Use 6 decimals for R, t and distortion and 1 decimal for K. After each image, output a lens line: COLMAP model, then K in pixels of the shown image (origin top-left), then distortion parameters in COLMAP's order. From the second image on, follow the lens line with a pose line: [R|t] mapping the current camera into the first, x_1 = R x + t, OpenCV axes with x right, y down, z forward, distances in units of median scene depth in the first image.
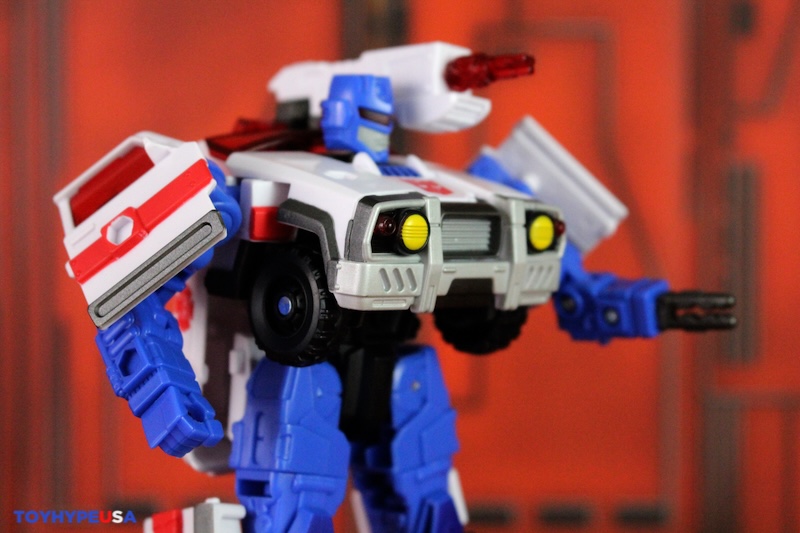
lens RADIAL K [[2001.3, 0, 400.0], [0, 2001.3, 266.5], [0, 0, 1]] dist [-0.031518, -0.102475]
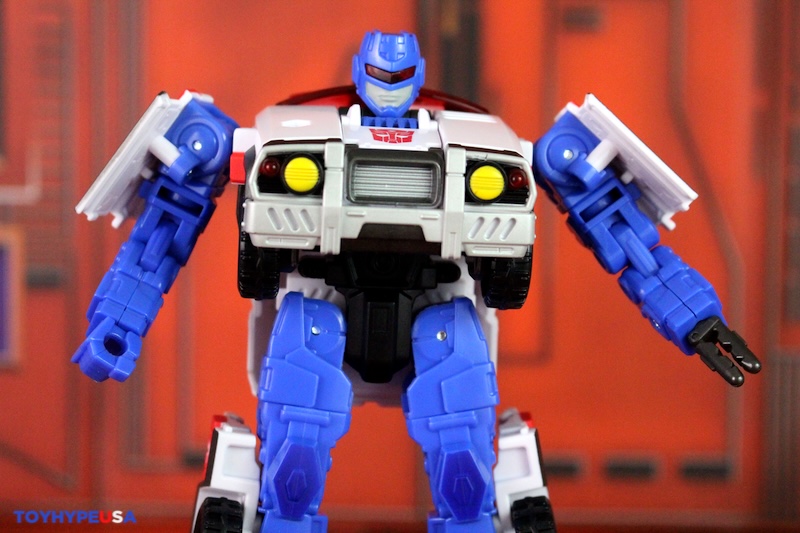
lens RADIAL K [[2001.3, 0, 400.0], [0, 2001.3, 266.5], [0, 0, 1]] dist [-0.031518, -0.102475]
pose [[0.742657, 0.030970, -0.668955, 0.716906], [-0.051098, 0.998638, -0.010495, 0.037855], [0.667720, 0.041977, 0.743228, 0.240804]]
